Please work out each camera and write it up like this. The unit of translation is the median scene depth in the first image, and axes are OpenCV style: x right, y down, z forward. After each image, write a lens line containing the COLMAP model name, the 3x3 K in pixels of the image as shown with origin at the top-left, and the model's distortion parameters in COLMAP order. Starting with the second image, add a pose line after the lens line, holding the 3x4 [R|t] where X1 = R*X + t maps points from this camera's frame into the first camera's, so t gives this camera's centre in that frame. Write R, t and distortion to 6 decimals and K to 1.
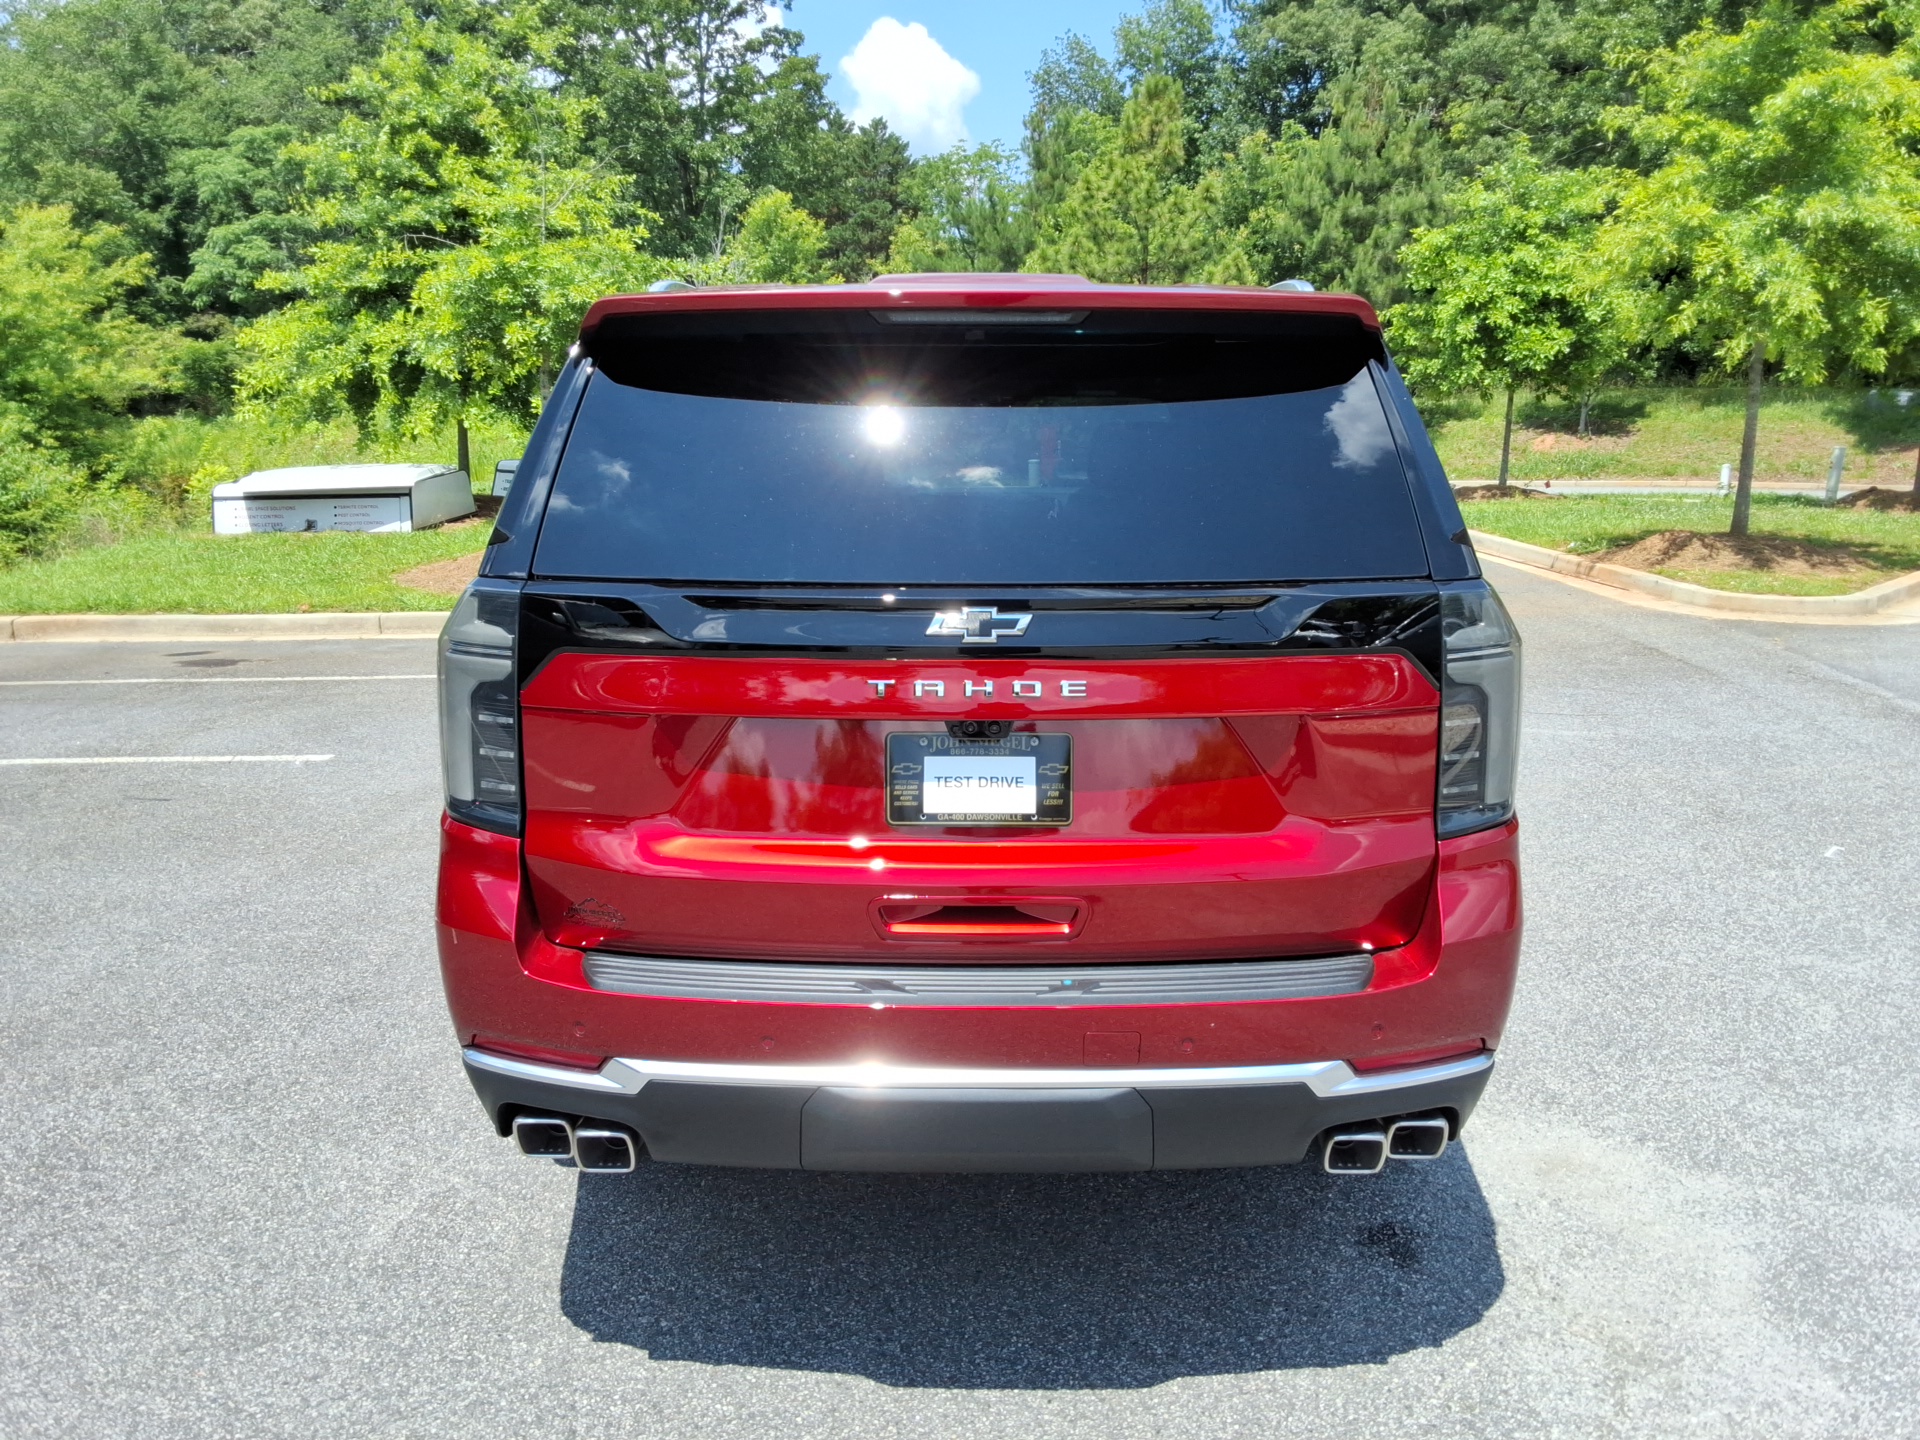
lens RADIAL K [[1545.5, 0, 978.9], [0, 1545.5, 705.7], [0, 0, 1]] dist [0.125725, -0.200437]
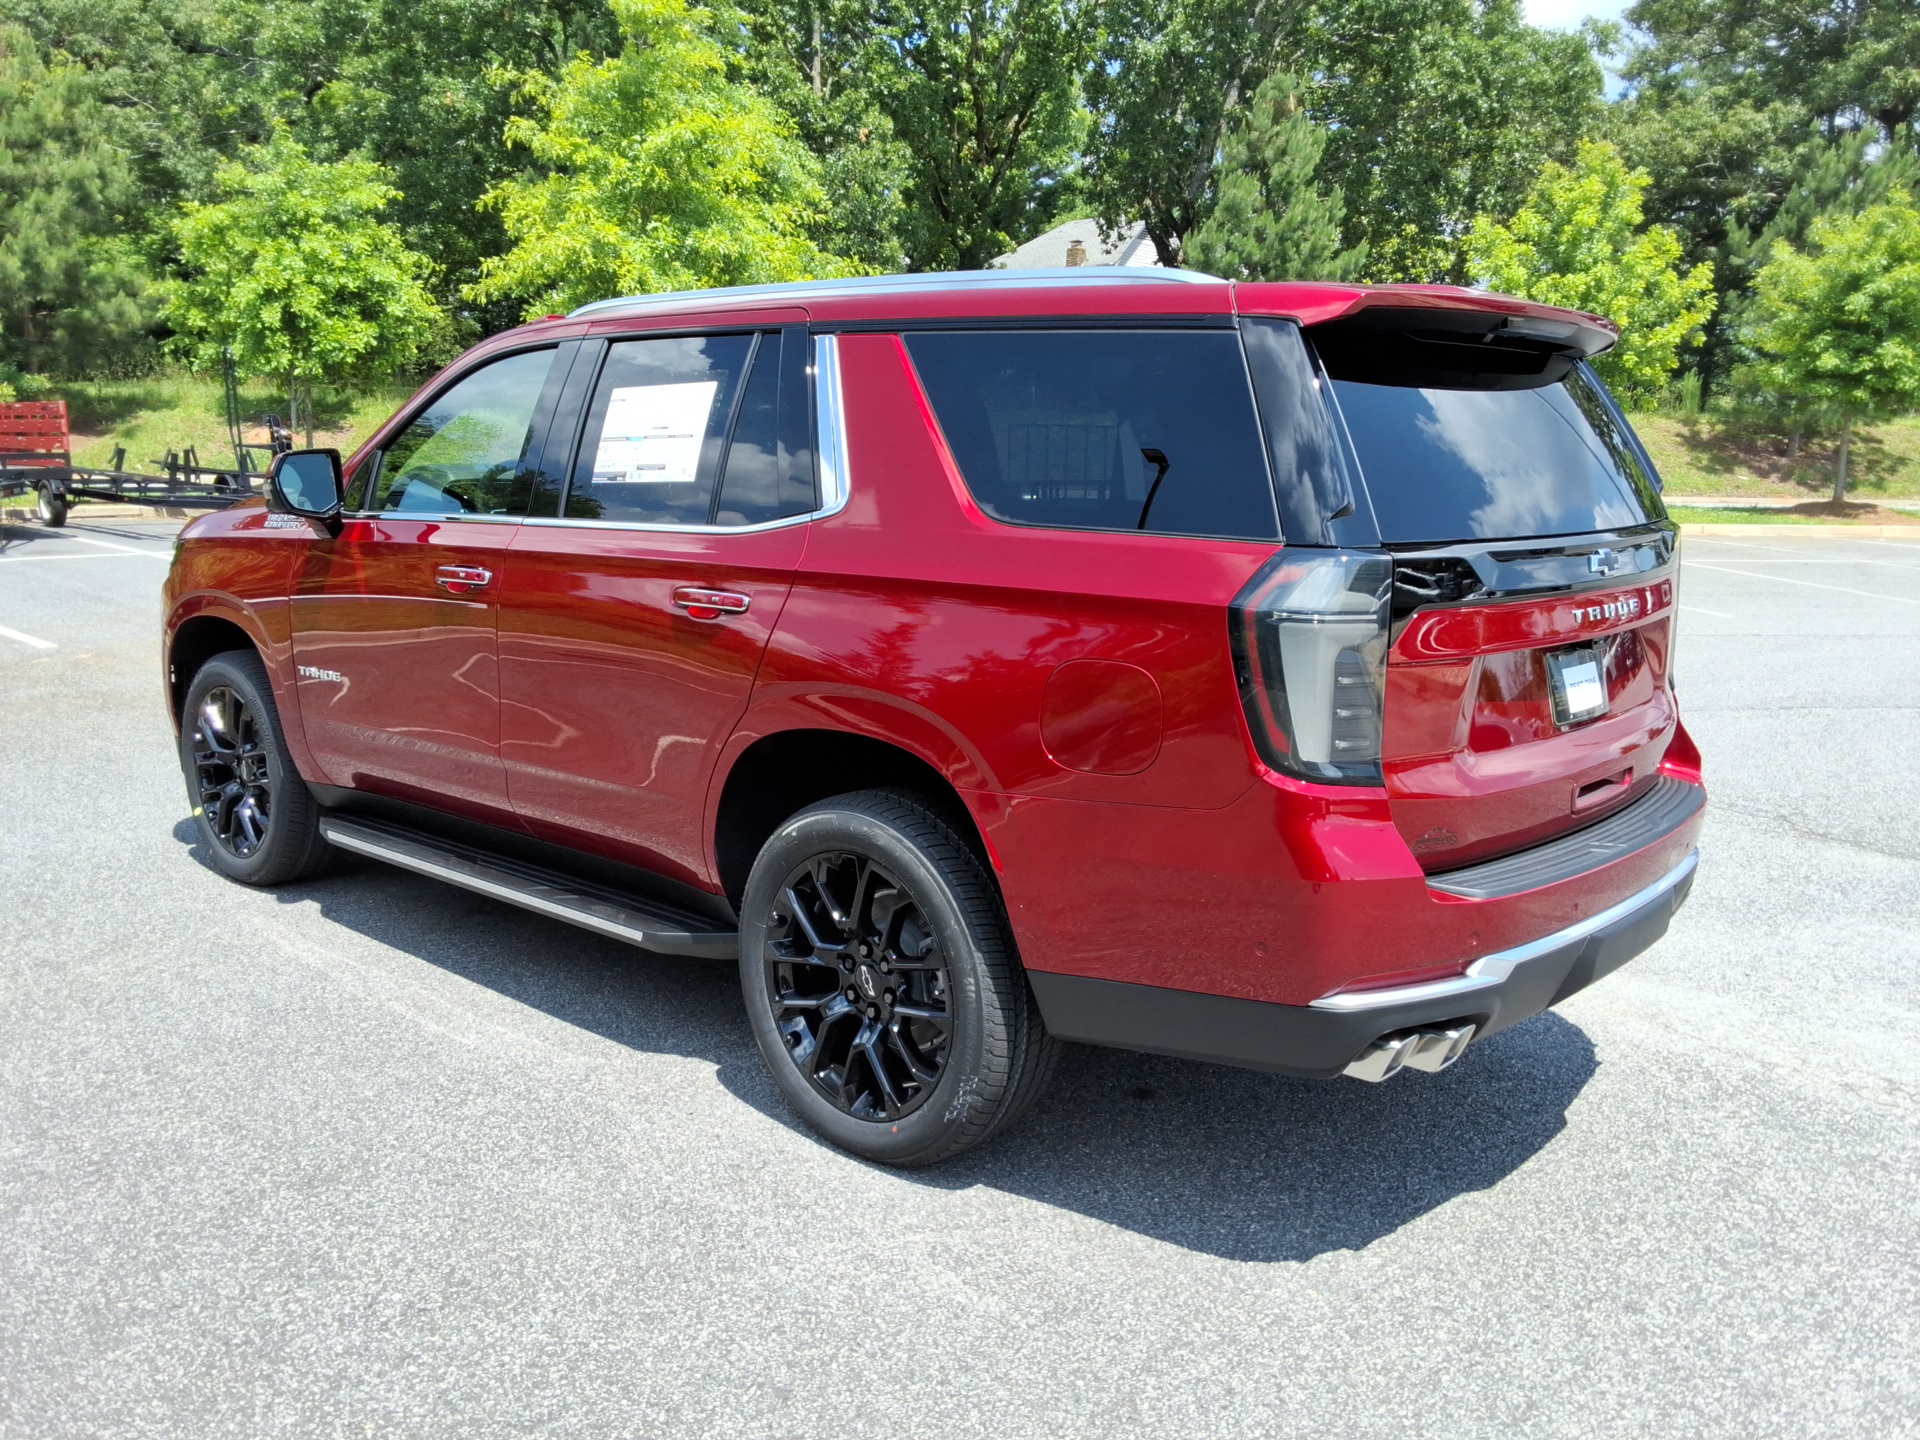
lens RADIAL K [[1545.5, 0, 978.9], [0, 1545.5, 705.7], [0, 0, 1]] dist [0.125725, -0.200437]
pose [[0.655276, -0.118632, 0.746016, -0.147125], [0.117214, 0.991598, 0.054727, -0.007120], [-0.746240, 0.051582, 0.663676, 0.056657]]
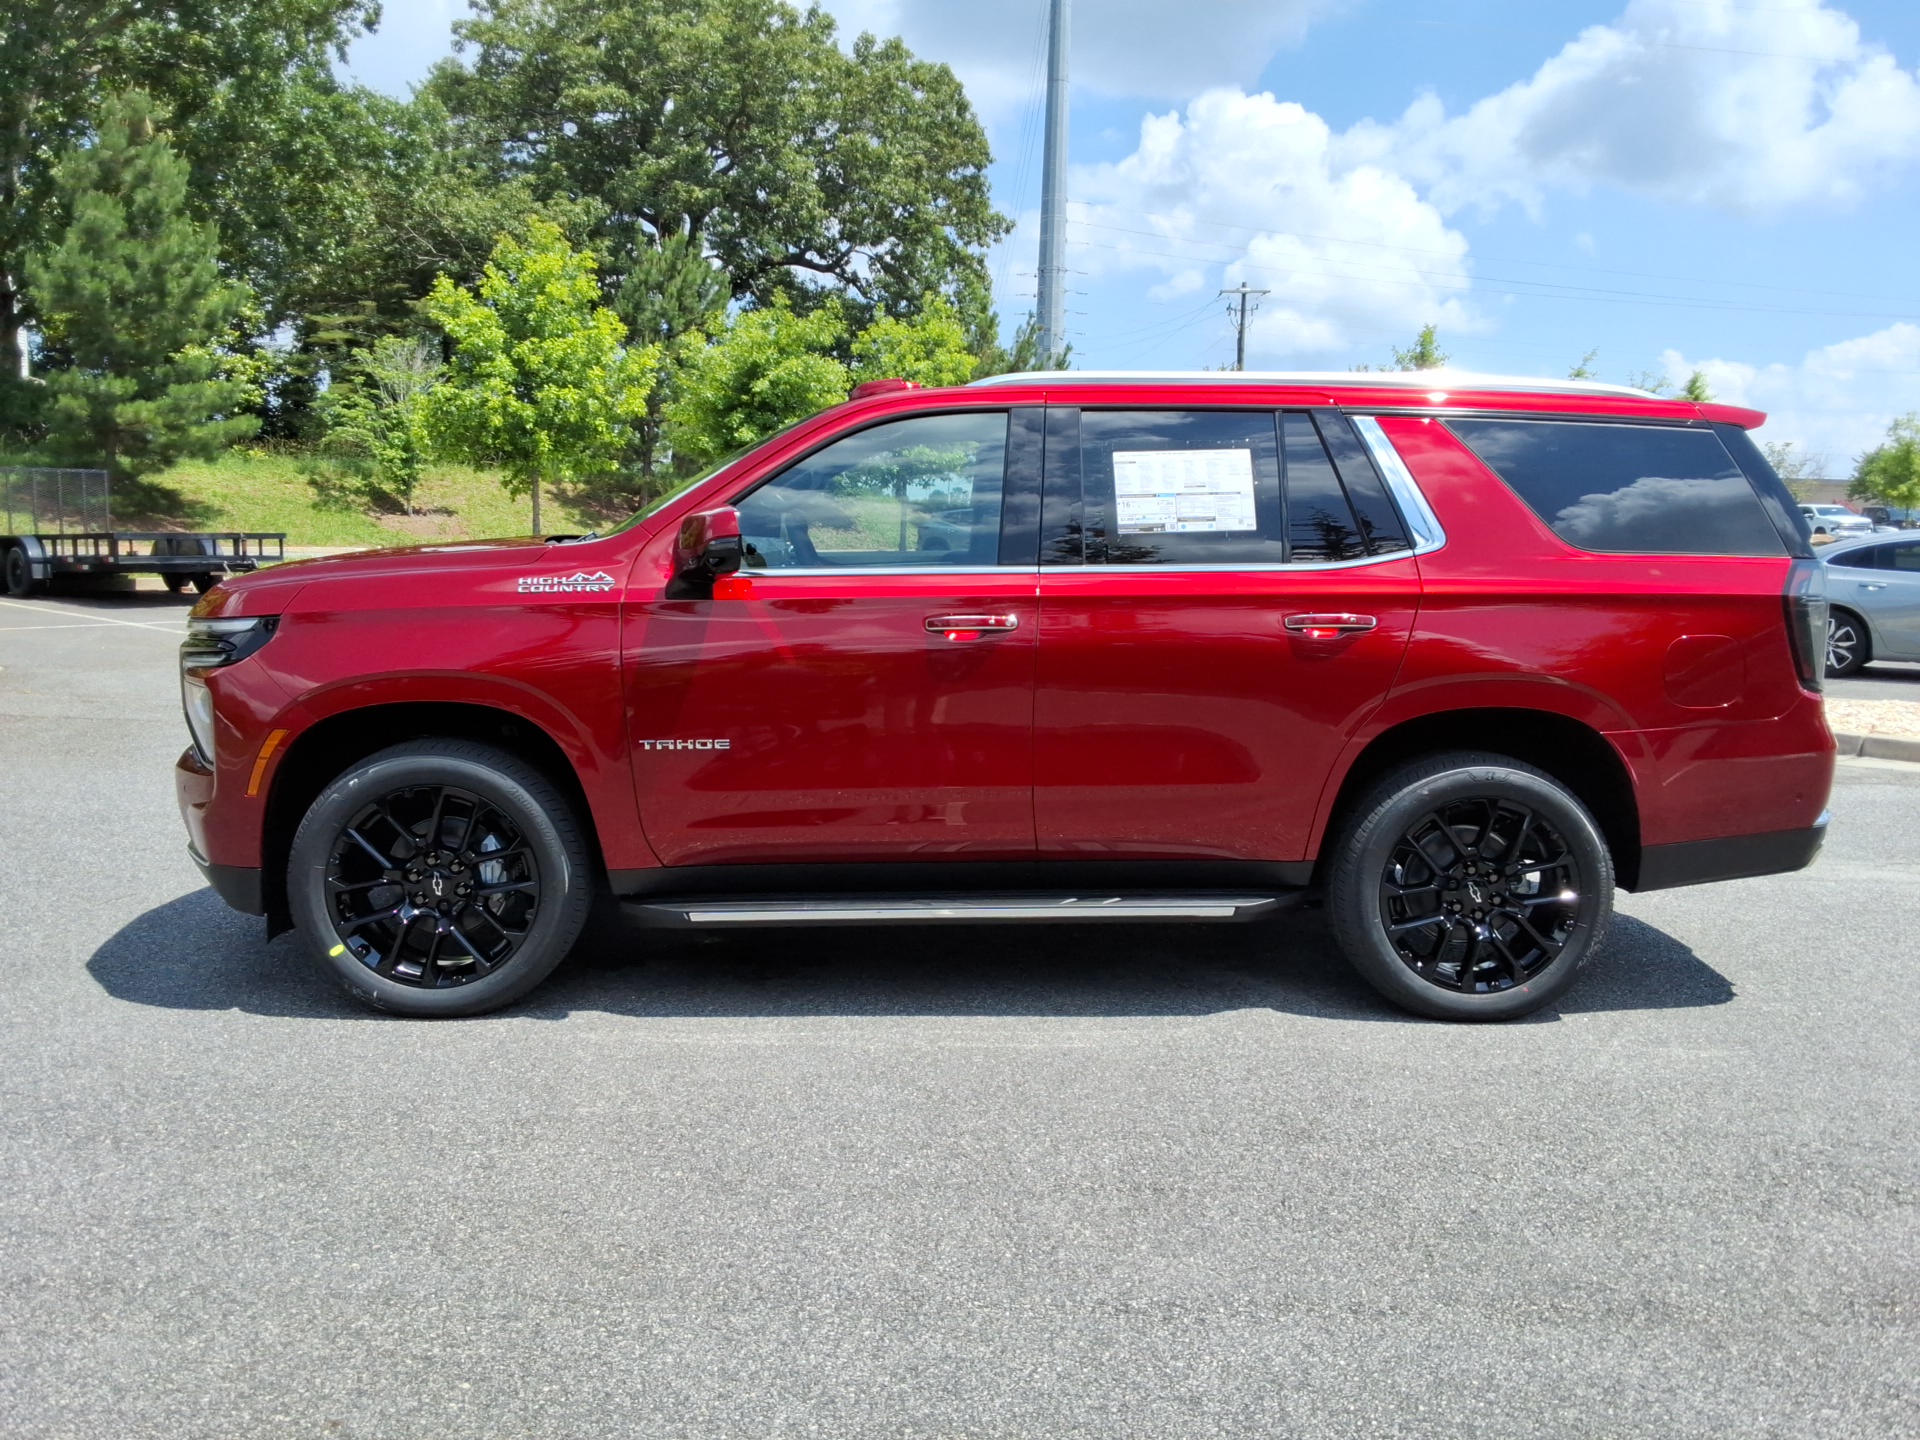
lens RADIAL K [[1509.5, 0, 1015.9], [0, 1509.5, 718.1], [0, 0, 1]] dist [0.126429, -0.181727]
pose [[-0.073769, -0.133919, 0.988243, -0.232371], [0.154300, 0.977477, 0.143978, -0.033244], [-0.985266, 0.163107, -0.051444, 0.223962]]
